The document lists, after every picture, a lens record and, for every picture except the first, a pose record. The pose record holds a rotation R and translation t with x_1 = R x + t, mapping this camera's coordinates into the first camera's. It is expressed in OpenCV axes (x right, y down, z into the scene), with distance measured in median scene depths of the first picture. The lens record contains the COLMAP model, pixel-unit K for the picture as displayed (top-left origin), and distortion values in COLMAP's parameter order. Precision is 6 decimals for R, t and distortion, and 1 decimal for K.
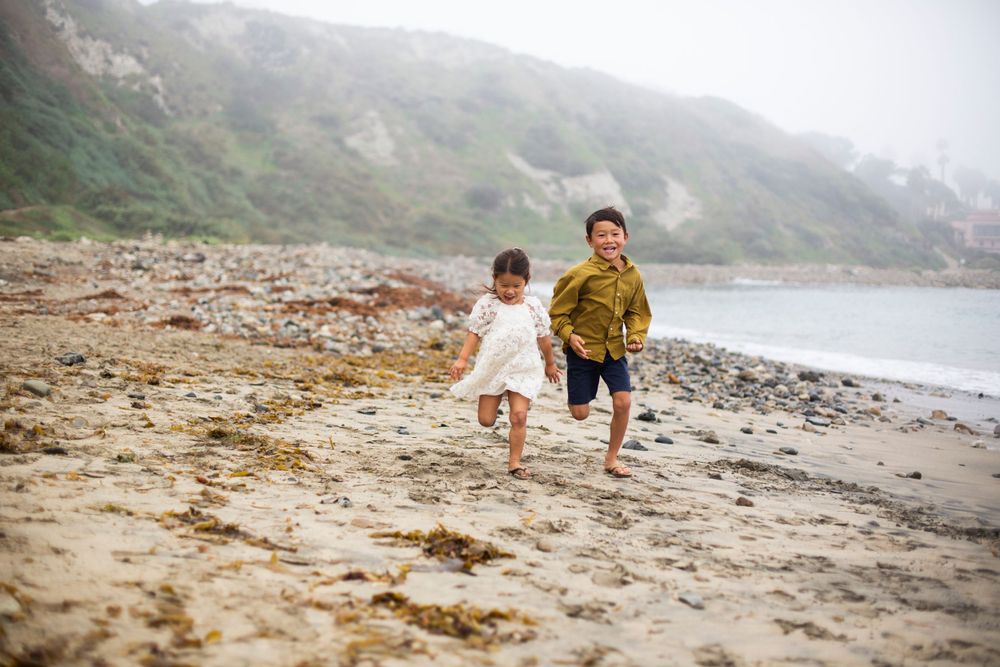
lens RADIAL K [[1473.1, 0, 500.3], [0, 1473.1, 334.8], [0, 0, 1]] dist [-0.097250, 0.000000]
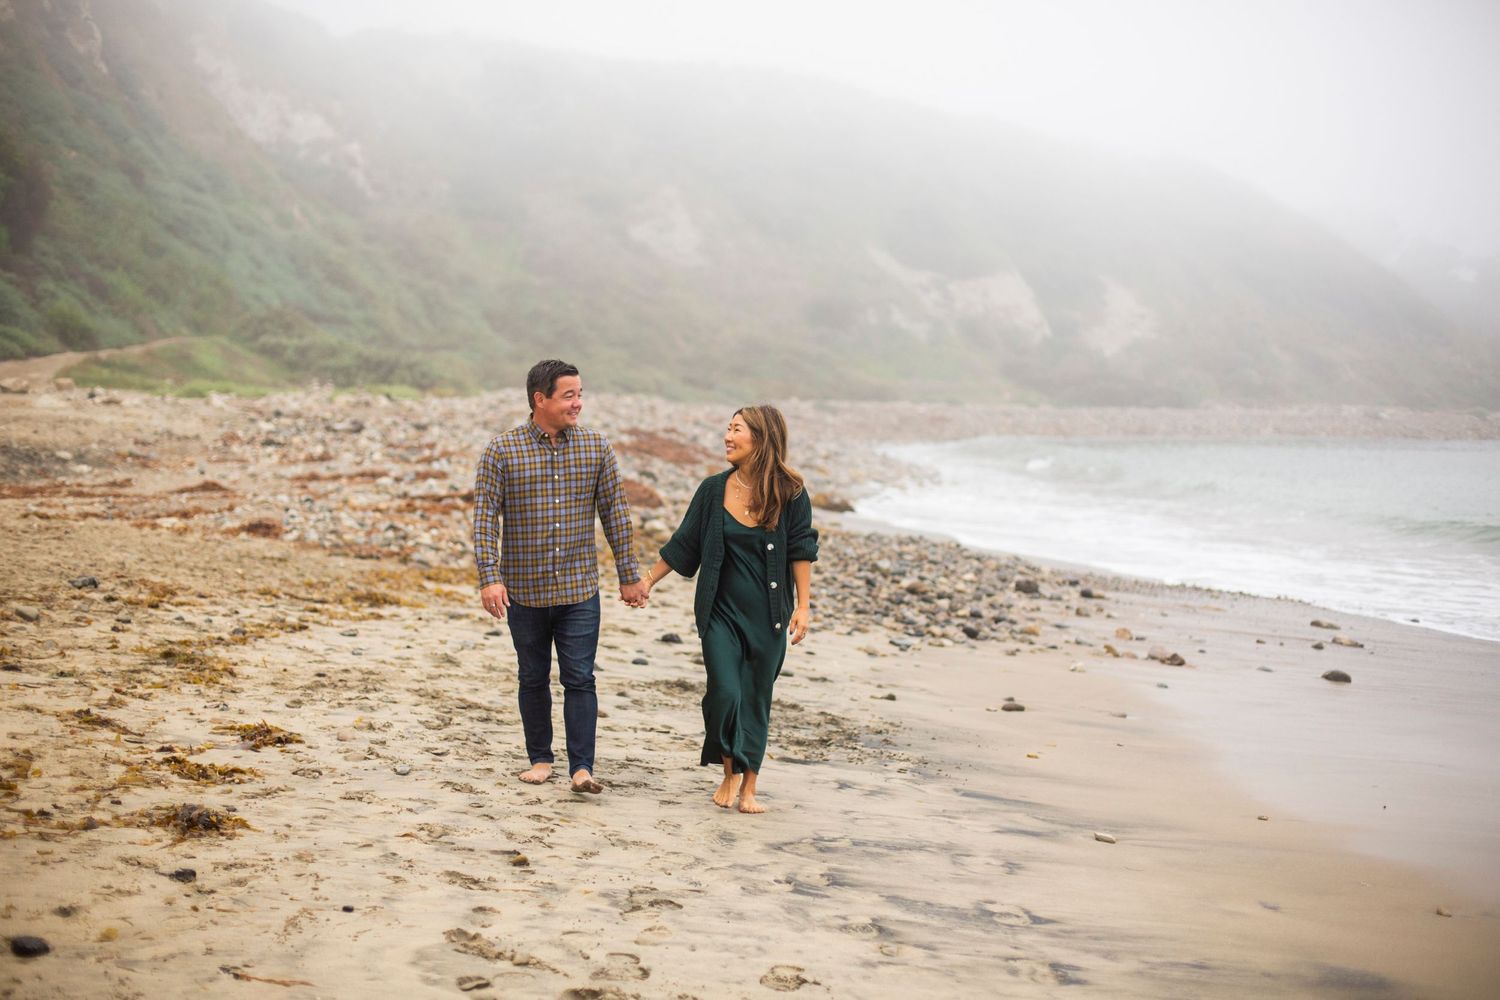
lens RADIAL K [[2209.7, 0, 753.7], [0, 2209.7, 493.1], [0, 0, 1]] dist [-0.097250, 0.000000]
pose [[0.998209, -0.006268, -0.059491, 0.205682], [0.005830, 0.999955, -0.007526, -0.024247], [0.059535, 0.007165, 0.998200, -0.385774]]
